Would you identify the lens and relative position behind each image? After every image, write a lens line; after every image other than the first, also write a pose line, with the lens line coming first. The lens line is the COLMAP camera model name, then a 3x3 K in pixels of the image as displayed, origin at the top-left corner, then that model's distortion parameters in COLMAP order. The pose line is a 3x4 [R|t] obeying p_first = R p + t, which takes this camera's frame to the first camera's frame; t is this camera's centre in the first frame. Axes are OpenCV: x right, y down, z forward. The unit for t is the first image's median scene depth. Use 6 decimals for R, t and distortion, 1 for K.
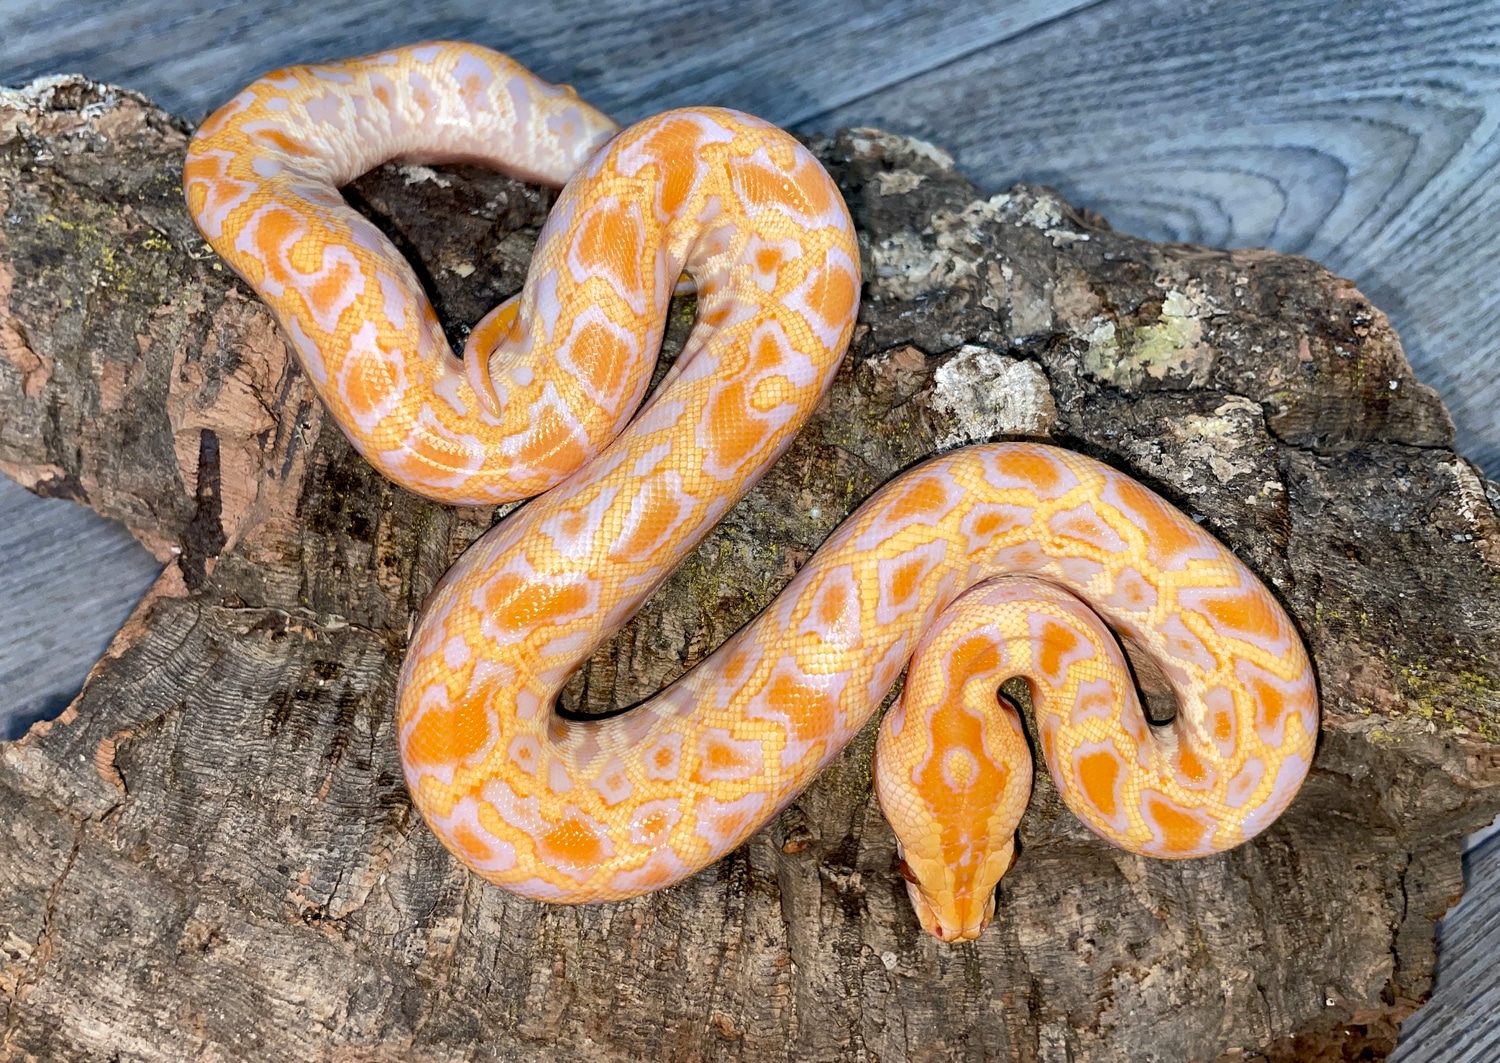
lens RADIAL K [[1272.6, 0, 697.2], [0, 1272.6, 536.7], [0, 0, 1]] dist [0.055513, -0.106497]
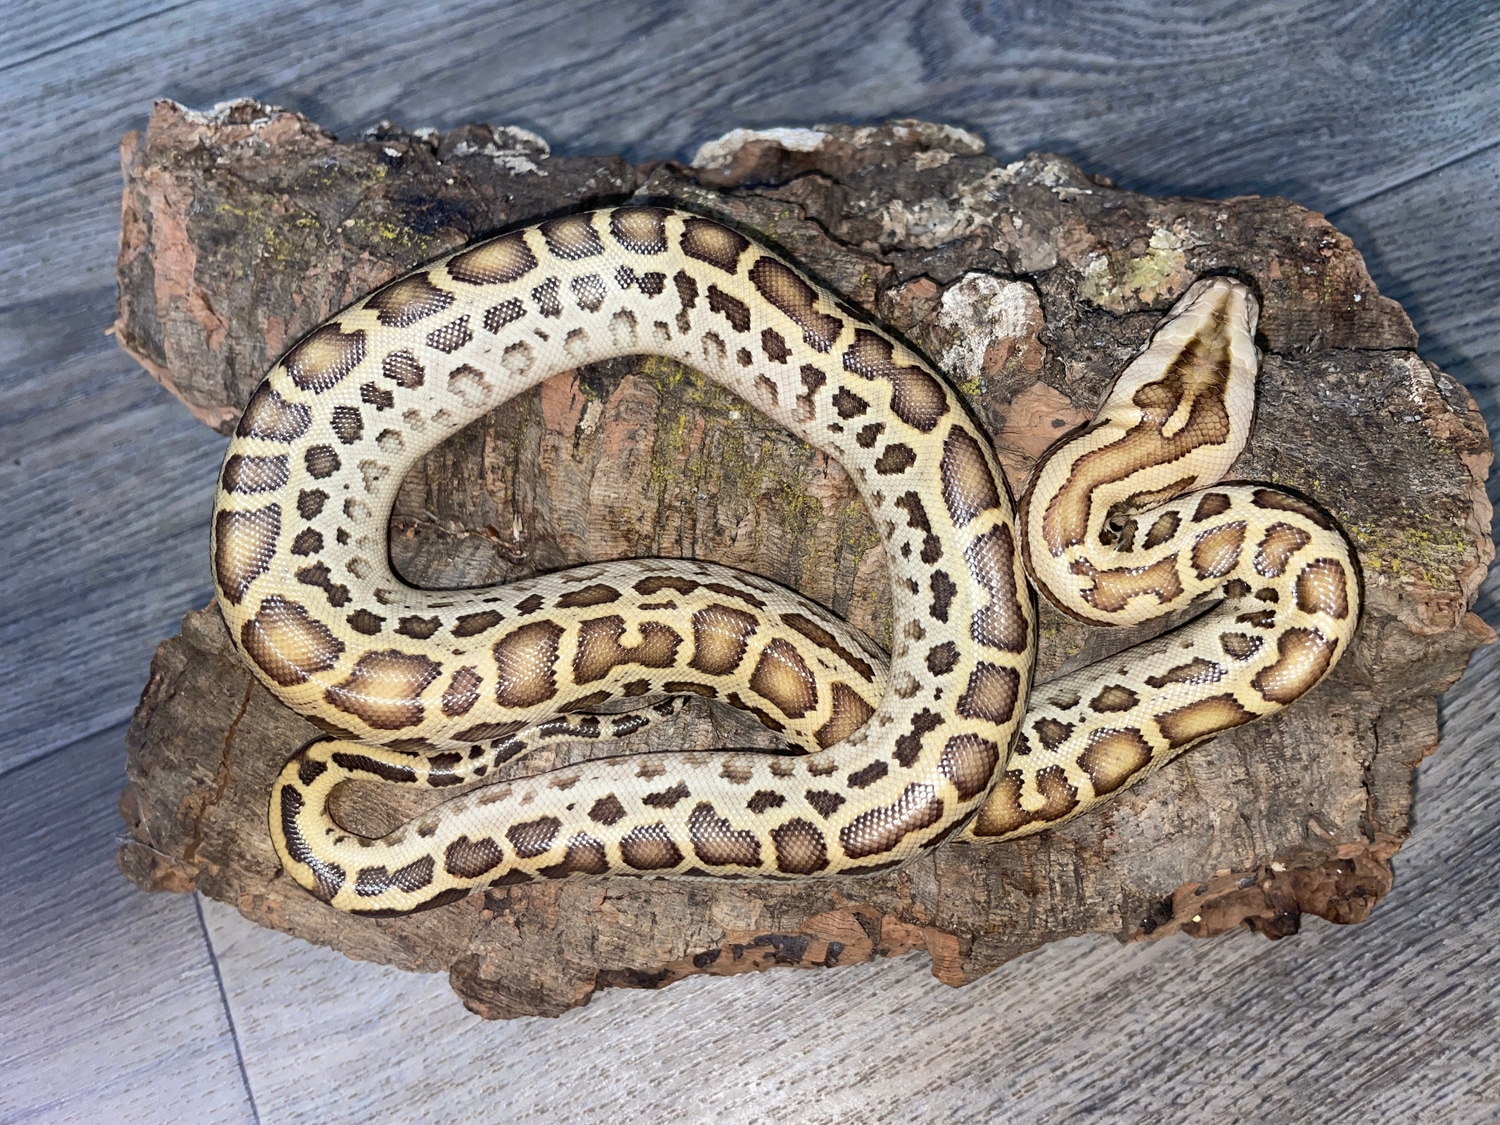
lens RADIAL K [[1151.1, 0, 753.7], [0, 1151.1, 553.6], [0, 0, 1]] dist [0.057118, -0.111954]
pose [[0.996064, -0.026345, -0.084634, 0.096931], [0.024763, 0.999499, -0.019687, 0.127140], [0.085110, 0.017514, 0.996218, -0.078164]]
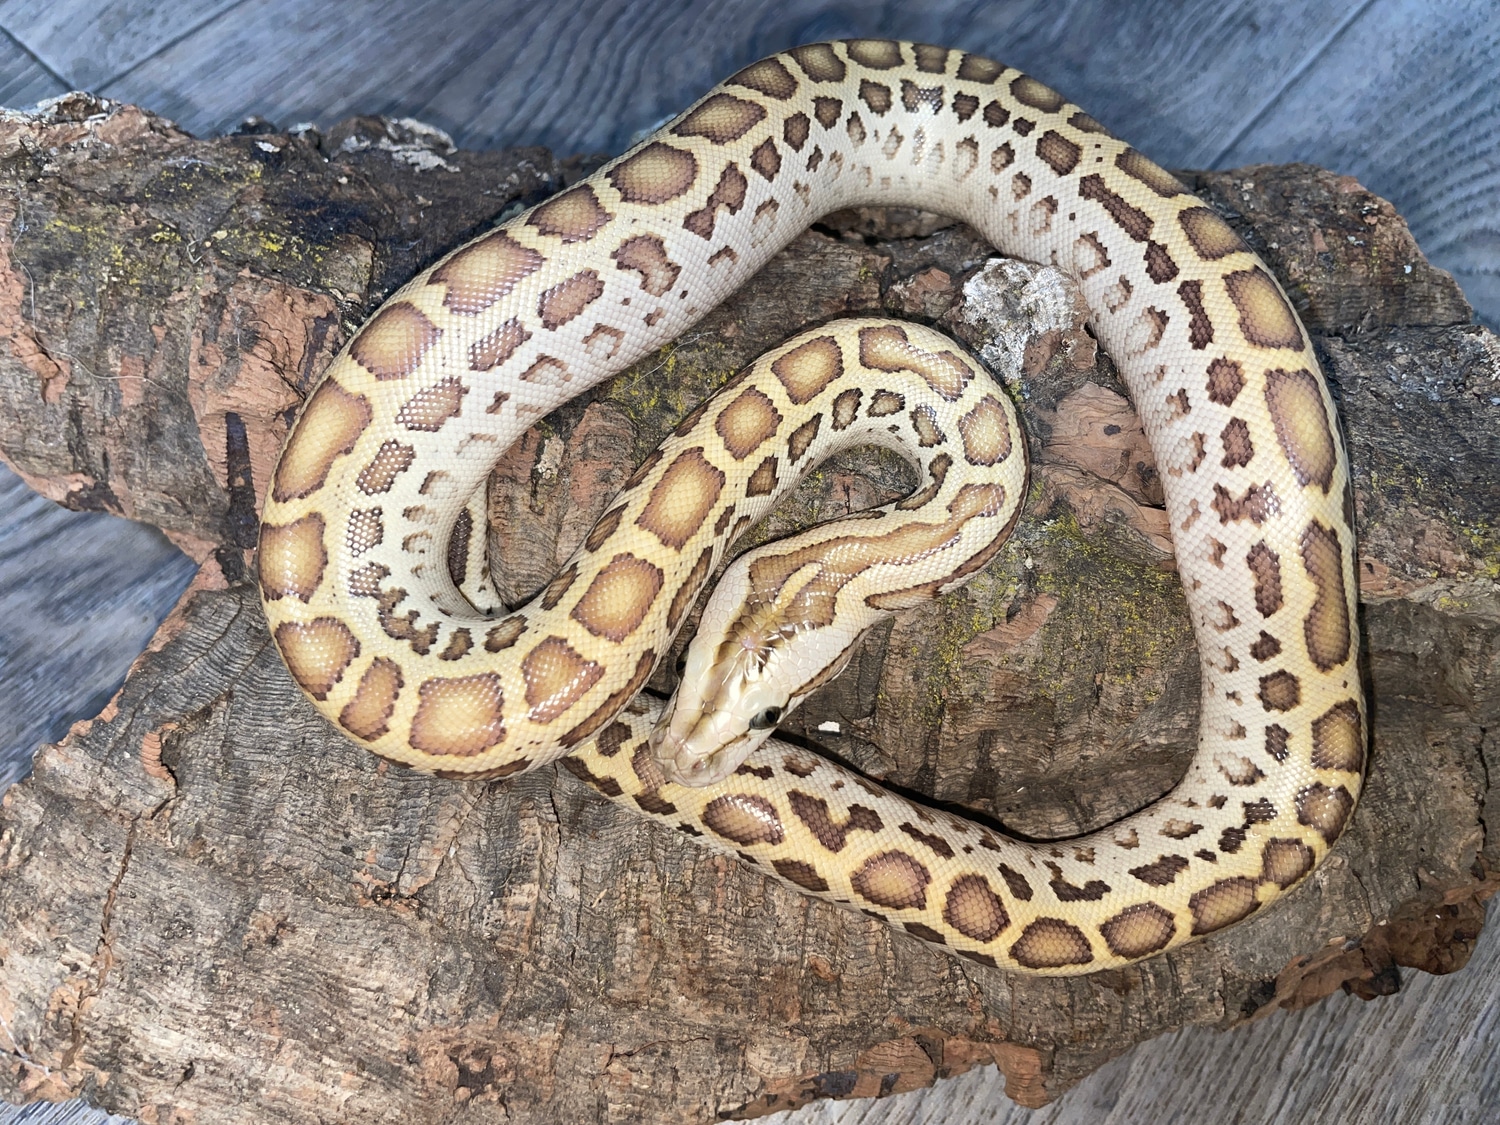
lens RADIAL K [[1151.1, 0, 753.7], [0, 1151.1, 553.6], [0, 0, 1]] dist [0.057118, -0.111954]
pose [[0.994709, -0.100527, 0.021177, -0.015318], [0.101172, 0.994356, -0.031938, 0.089956], [-0.017847, 0.033911, 0.999265, 0.110681]]
